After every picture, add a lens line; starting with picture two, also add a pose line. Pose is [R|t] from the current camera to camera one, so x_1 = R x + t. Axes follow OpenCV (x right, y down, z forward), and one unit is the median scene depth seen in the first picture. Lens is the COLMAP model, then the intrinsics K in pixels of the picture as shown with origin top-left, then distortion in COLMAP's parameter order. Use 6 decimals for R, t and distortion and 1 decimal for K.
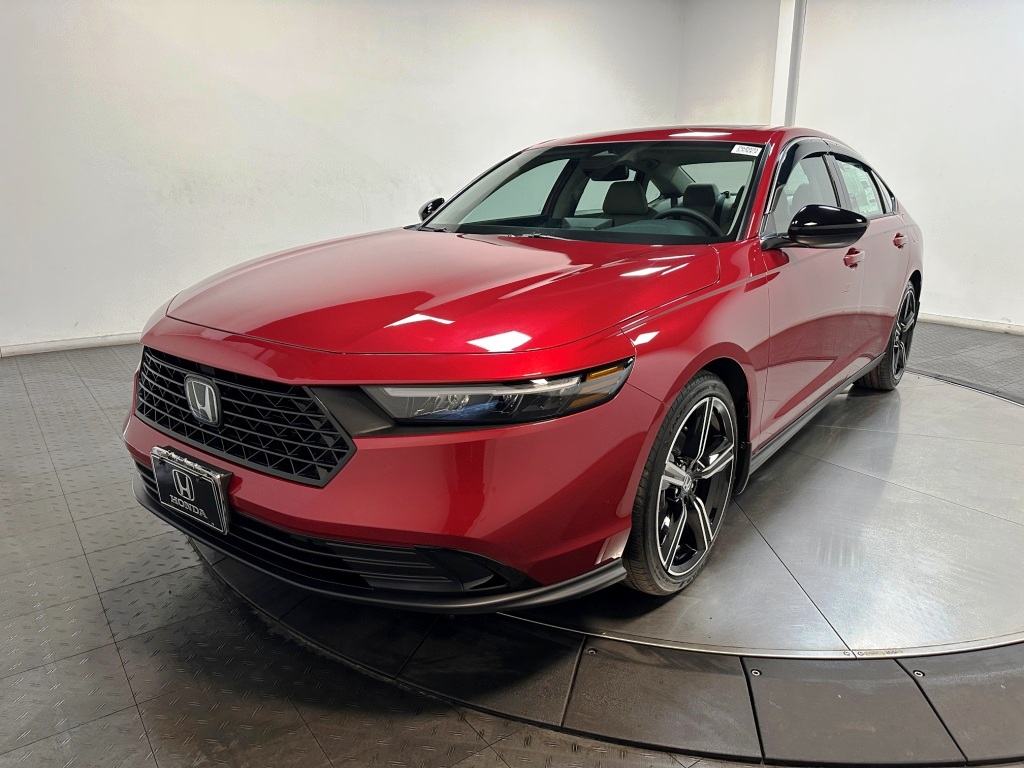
lens RADIAL K [[721.5, 0, 508.5], [0, 721.5, 382.9], [0, 0, 1]] dist [-0.003280, -0.014104]
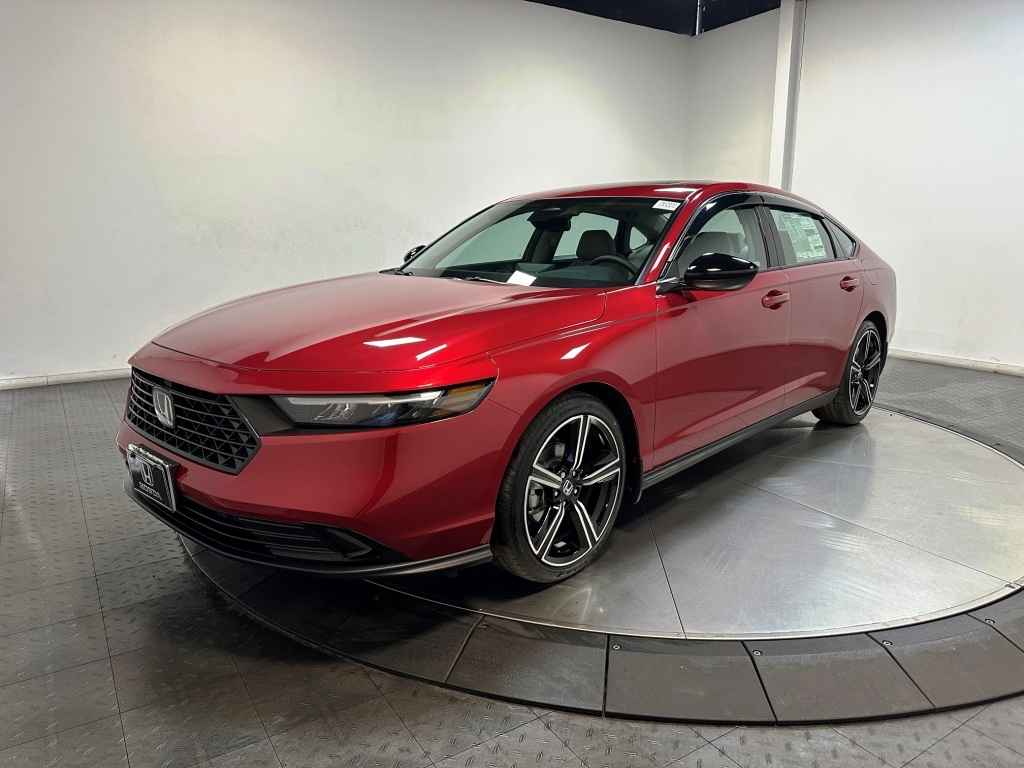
lens RADIAL K [[721.5, 0, 514.2], [0, 721.5, 389.0], [0, 0, 1]] dist [-0.003280, -0.014104]
pose [[0.998267, 0.010146, -0.057968, 0.208388], [-0.012830, 0.998853, -0.046127, 0.030639], [0.057434, 0.046790, 0.997252, -0.183456]]
